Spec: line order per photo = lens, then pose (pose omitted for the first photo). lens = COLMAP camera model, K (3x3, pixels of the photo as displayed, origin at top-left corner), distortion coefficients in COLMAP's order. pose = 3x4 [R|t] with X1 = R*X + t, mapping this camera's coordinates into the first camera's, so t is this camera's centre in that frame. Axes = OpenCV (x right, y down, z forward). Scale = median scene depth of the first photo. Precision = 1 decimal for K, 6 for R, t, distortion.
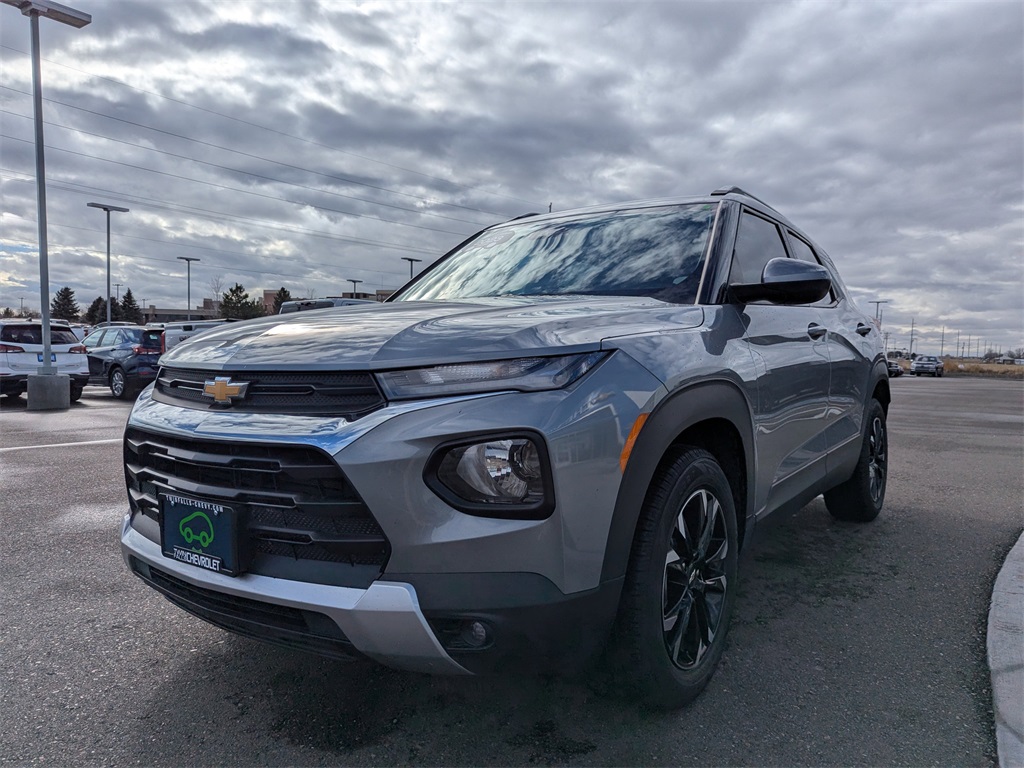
lens RADIAL K [[732.6, 0, 514.2], [0, 732.6, 388.7], [0, 0, 1]] dist [0.045580, -0.037243]
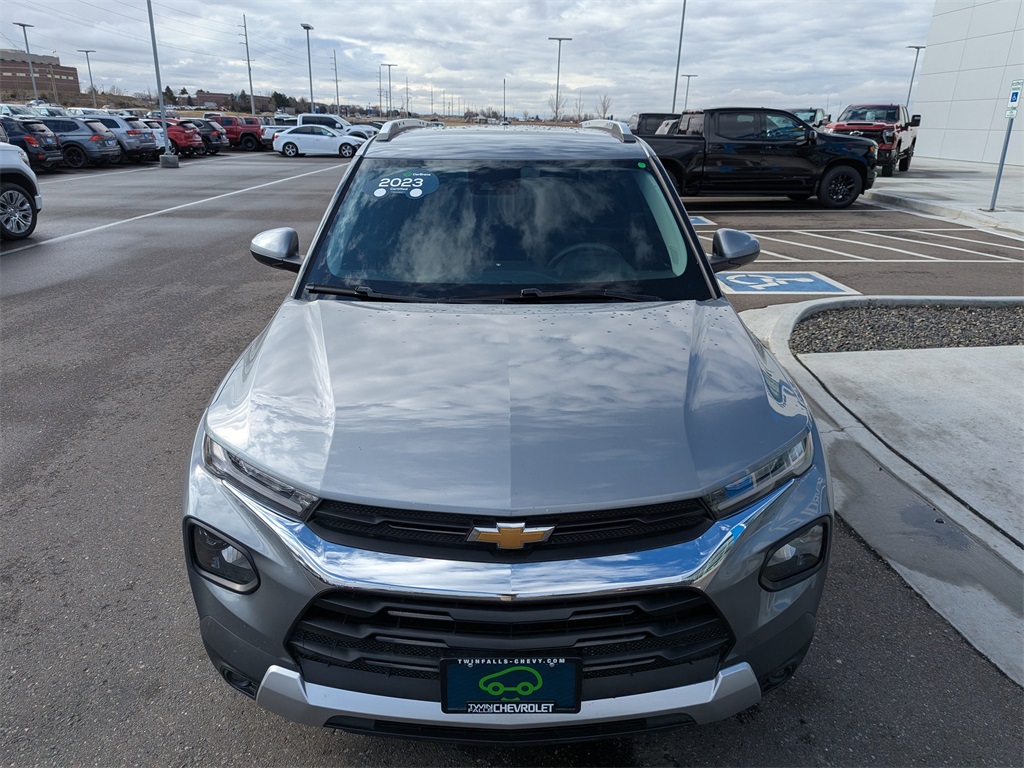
lens RADIAL K [[732.6, 0, 519.4], [0, 732.6, 379.5], [0, 0, 1]] dist [0.045580, -0.037243]
pose [[0.801897, -0.203033, 0.561907, -0.256543], [0.025710, 0.951344, 0.307057, -0.136407], [-0.596910, -0.231781, 0.768099, 0.106892]]
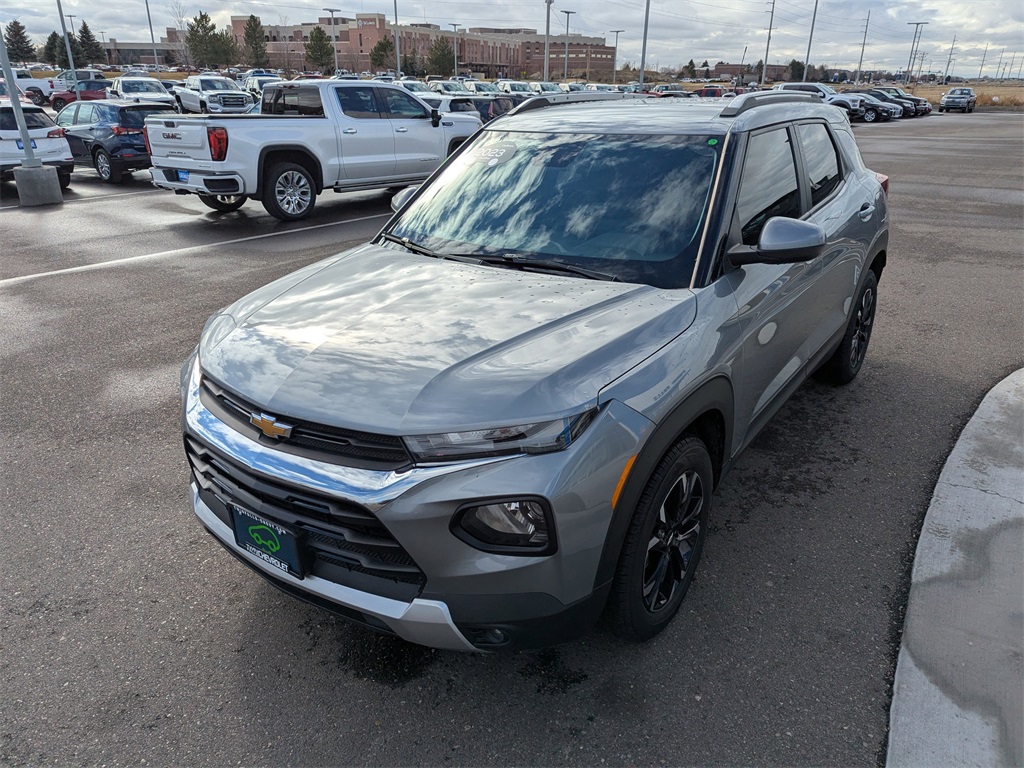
lens RADIAL K [[732.6, 0, 506.7], [0, 732.6, 392.7], [0, 0, 1]] dist [0.045580, -0.037243]
pose [[0.999770, -0.016185, -0.014054, -0.002017], [0.020002, 0.940164, 0.340134, -0.130281], [0.007708, -0.340337, 0.940272, -0.019016]]
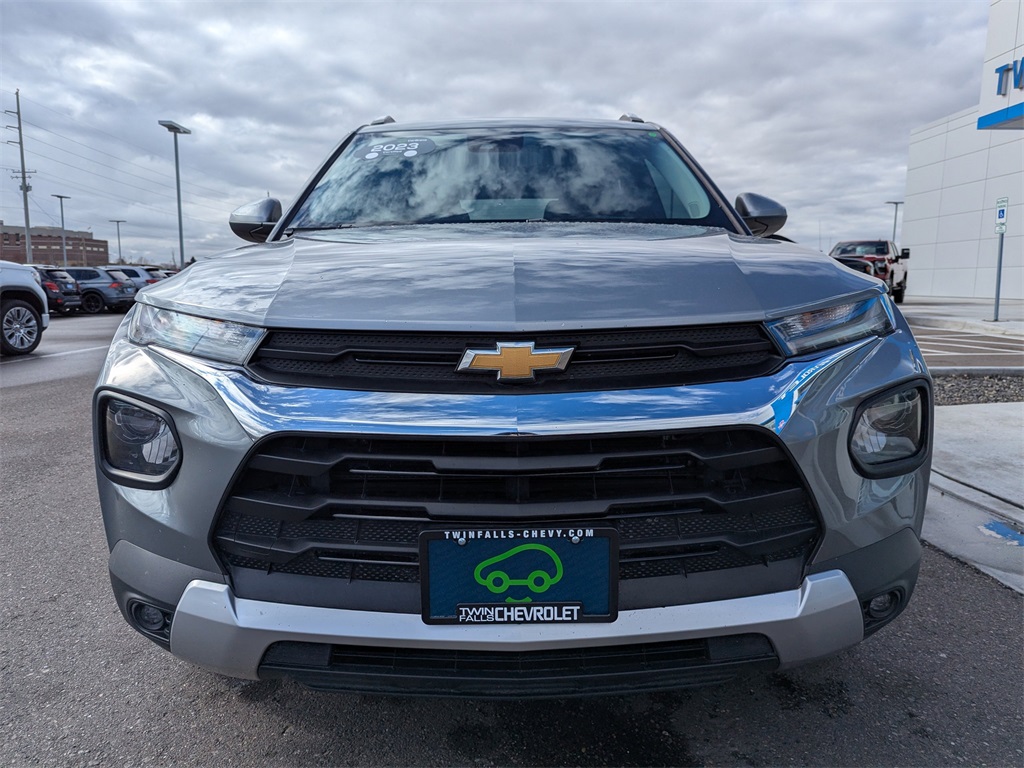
lens RADIAL K [[732.6, 0, 520.9], [0, 732.6, 376.2], [0, 0, 1]] dist [0.045580, -0.037243]
pose [[0.803357, -0.093990, 0.588034, -0.237616], [0.043392, 0.994080, 0.099611, -0.015460], [-0.593915, -0.054507, 0.802679, 0.138739]]
